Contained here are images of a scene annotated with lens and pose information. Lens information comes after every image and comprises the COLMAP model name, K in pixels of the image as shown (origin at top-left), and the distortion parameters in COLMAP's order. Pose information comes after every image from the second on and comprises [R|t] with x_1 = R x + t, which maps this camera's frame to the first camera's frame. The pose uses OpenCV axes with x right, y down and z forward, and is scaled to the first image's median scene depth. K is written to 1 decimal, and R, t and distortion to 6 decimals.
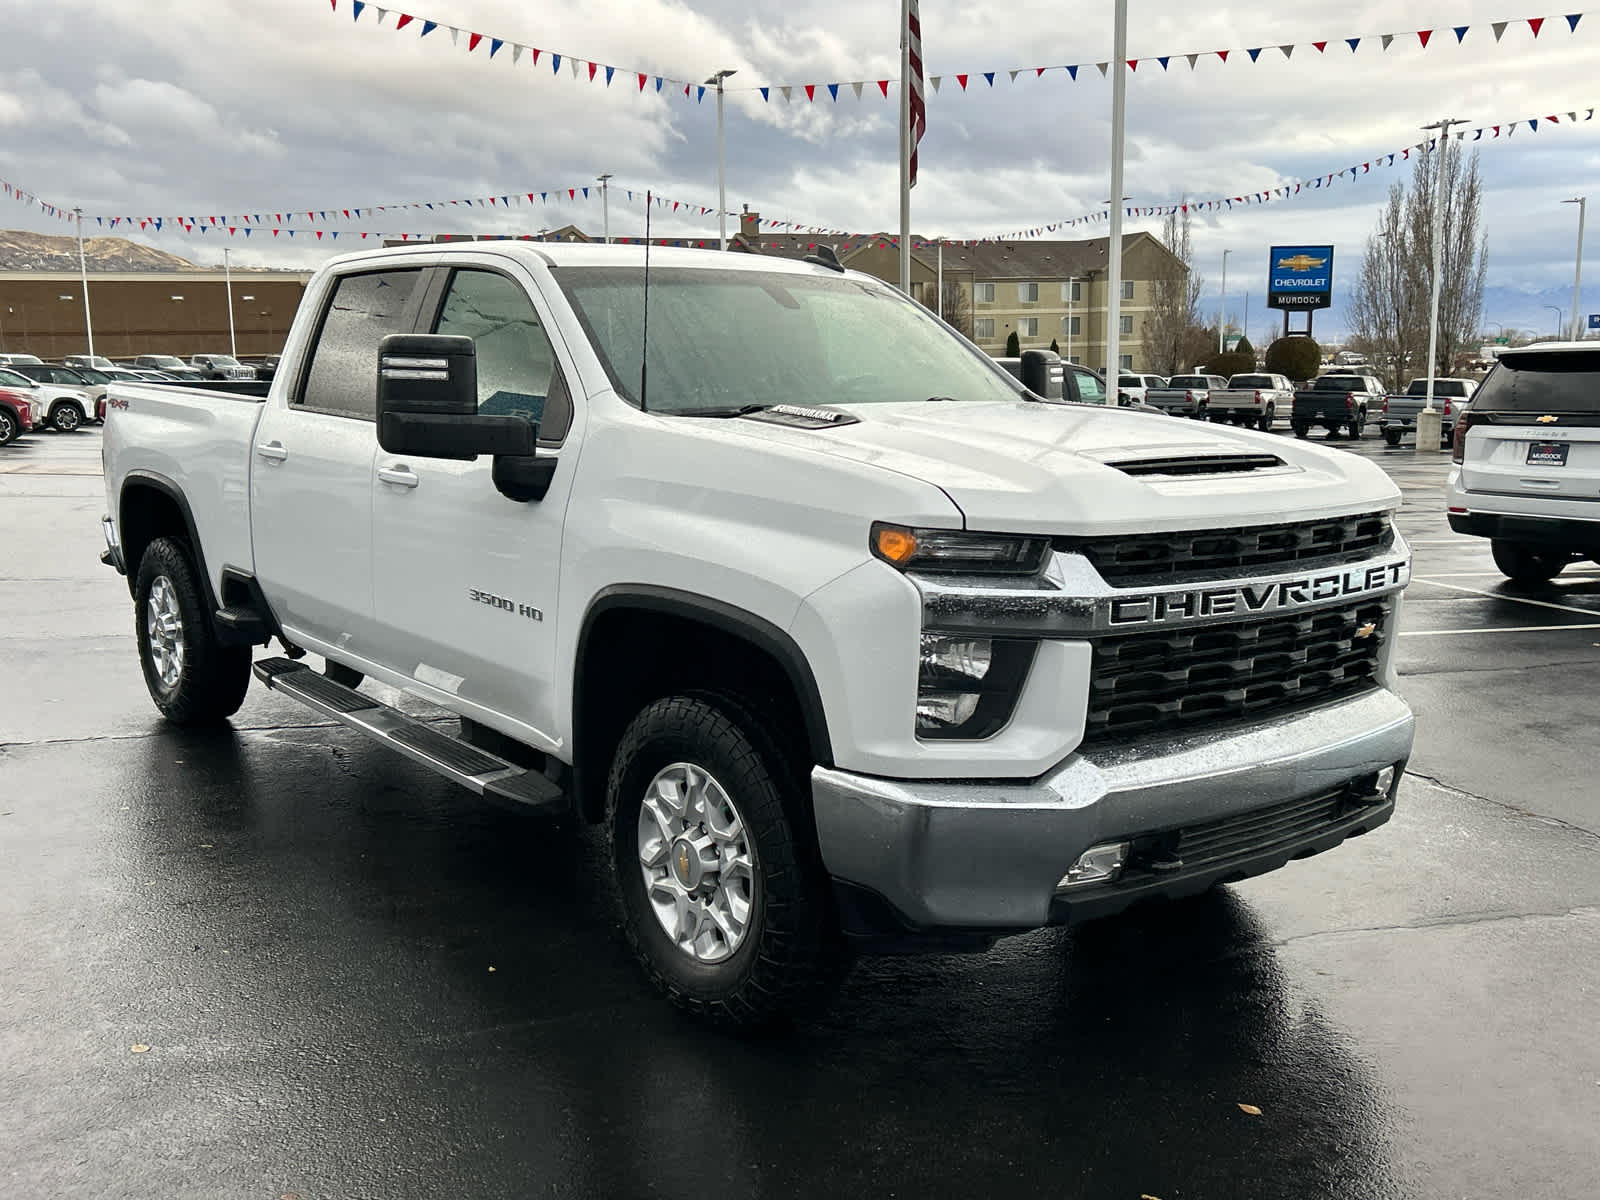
lens RADIAL K [[1564.9, 0, 800.0], [0, 1564.9, 600.0], [0, 0, 1]] dist [0.087315, -0.142147]
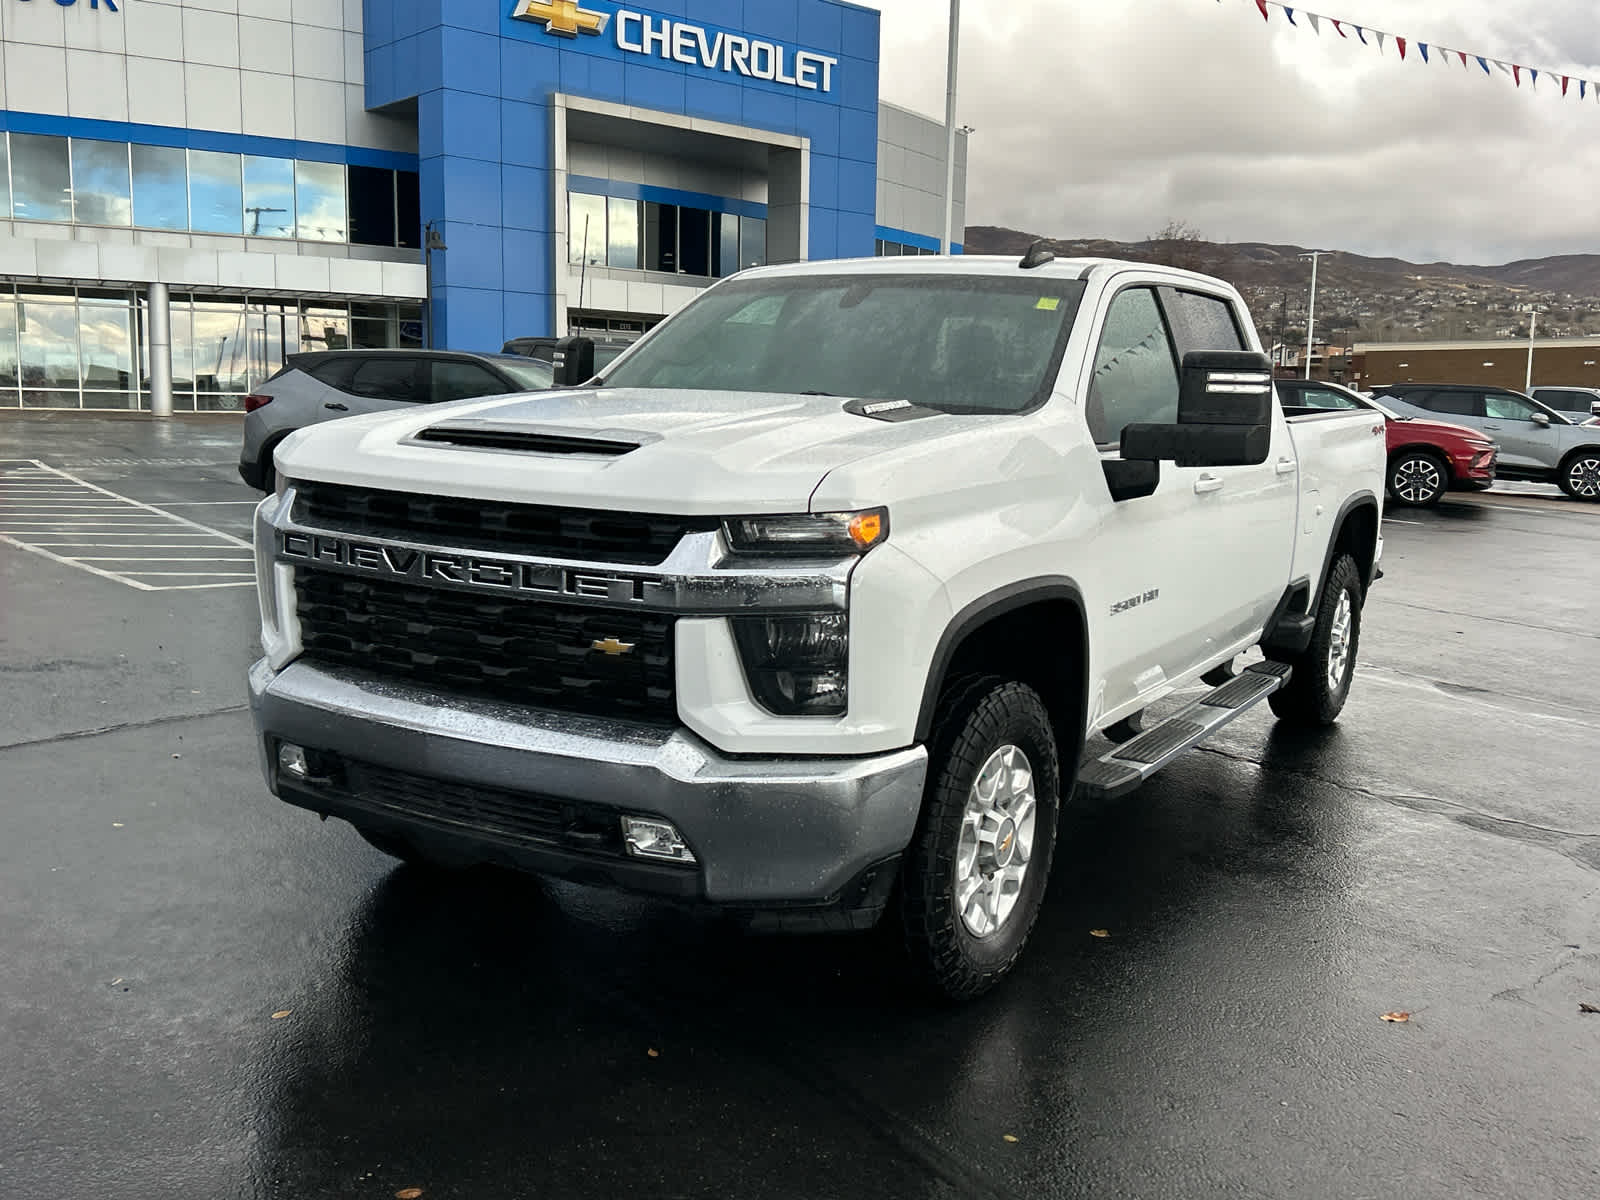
lens RADIAL K [[1564.9, 0, 800.0], [0, 1564.9, 600.0], [0, 0, 1]] dist [0.087315, -0.142147]
pose [[0.349067, 0.136471, -0.927107, 1.316784], [-0.172601, 0.981776, 0.079532, -0.101616], [0.921065, 0.132257, 0.366261, 0.849369]]
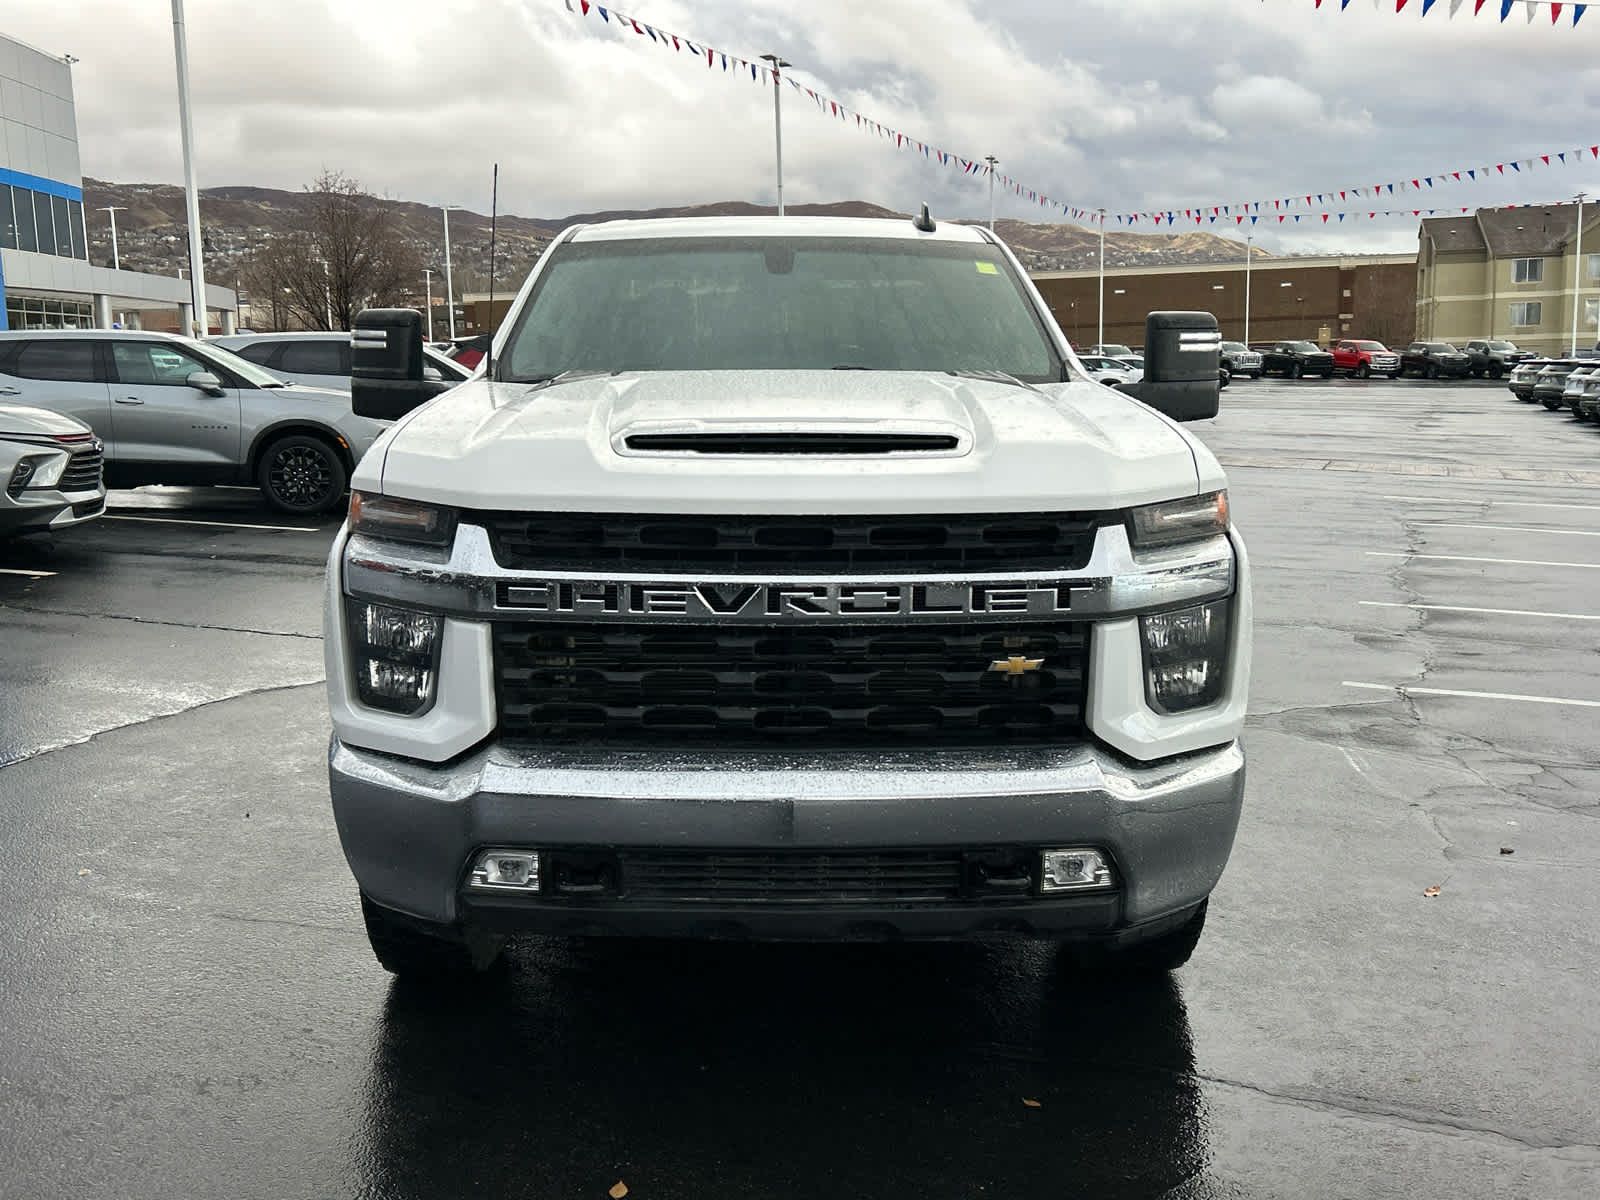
lens RADIAL K [[1564.9, 0, 800.0], [0, 1564.9, 600.0], [0, 0, 1]] dist [0.087315, -0.142147]
pose [[0.787686, 0.090770, -0.609353, 0.816389], [-0.085960, 0.995604, 0.037190, -0.034866], [0.610051, 0.023086, 0.792026, 0.352430]]
